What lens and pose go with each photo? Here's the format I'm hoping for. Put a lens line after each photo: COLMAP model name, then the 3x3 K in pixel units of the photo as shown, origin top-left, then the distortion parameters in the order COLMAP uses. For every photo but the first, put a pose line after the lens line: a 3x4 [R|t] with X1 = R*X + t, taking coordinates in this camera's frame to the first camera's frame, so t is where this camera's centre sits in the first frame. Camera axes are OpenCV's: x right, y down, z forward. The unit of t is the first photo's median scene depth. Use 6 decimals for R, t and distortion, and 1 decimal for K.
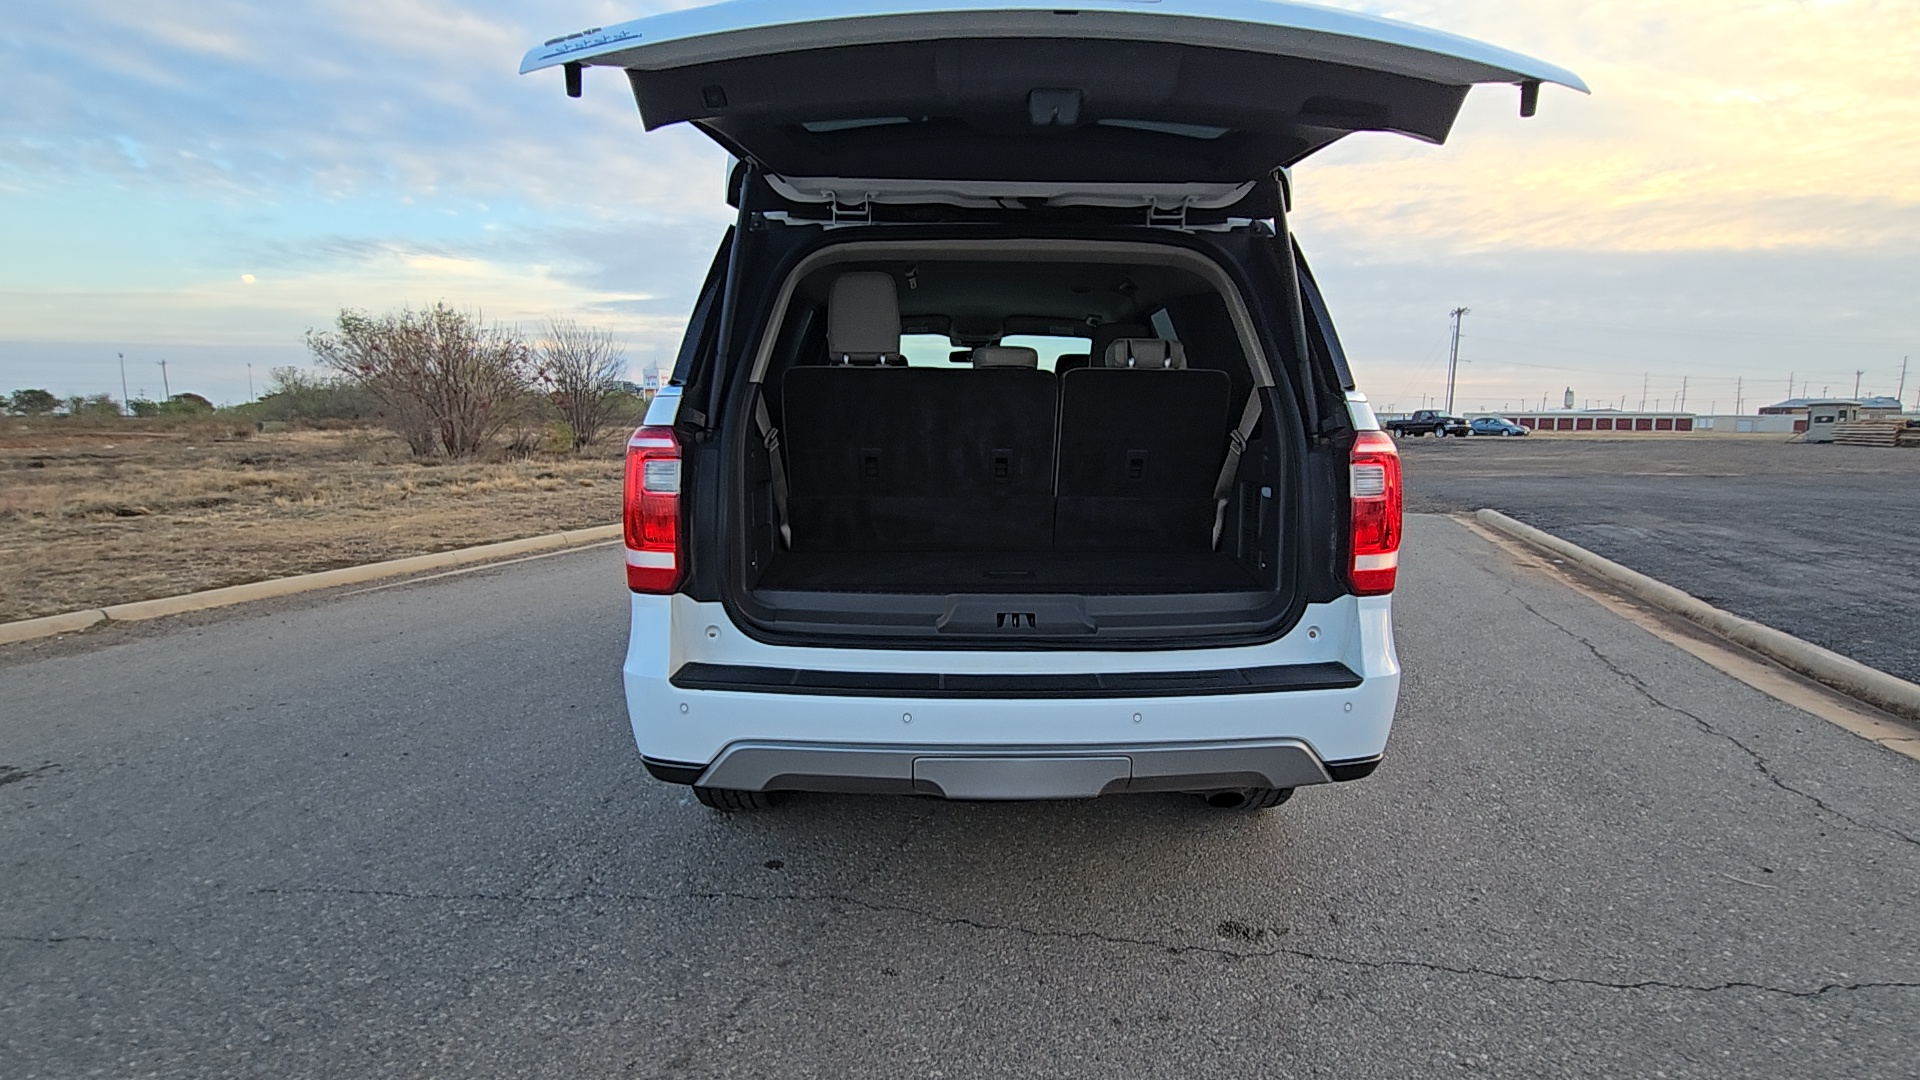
lens RADIAL K [[970.5, 0, 961.7], [0, 970.5, 549.8], [0, 0, 1]] dist [-0.004493, 0.005420]
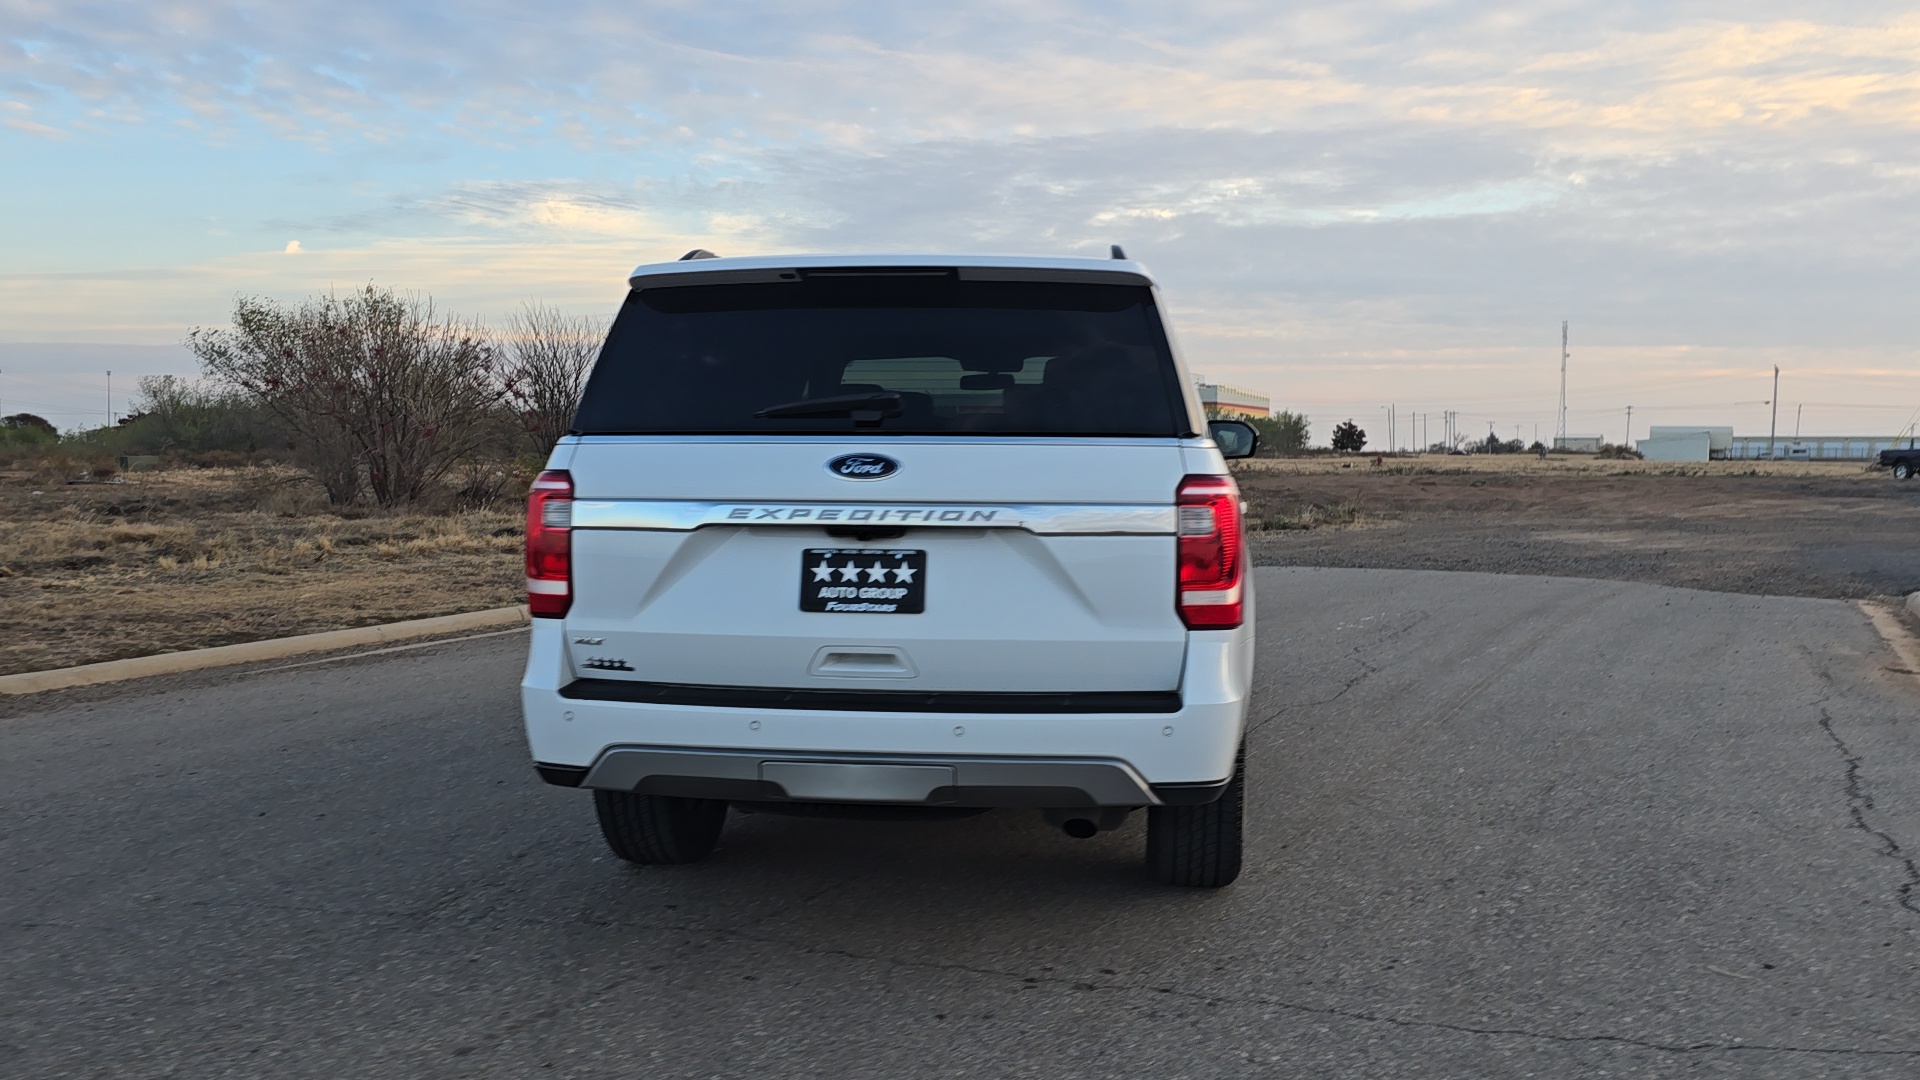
lens RADIAL K [[1589.1, 0, 954.1], [0, 1589.1, 551.9], [0, 0, 1]] dist [-0.005945, 0.007131]
pose [[0.990686, 0.007440, -0.135962, 0.109660], [-0.016899, 0.997504, -0.068553, 0.024953], [0.135113, 0.070212, 0.988339, -0.207997]]
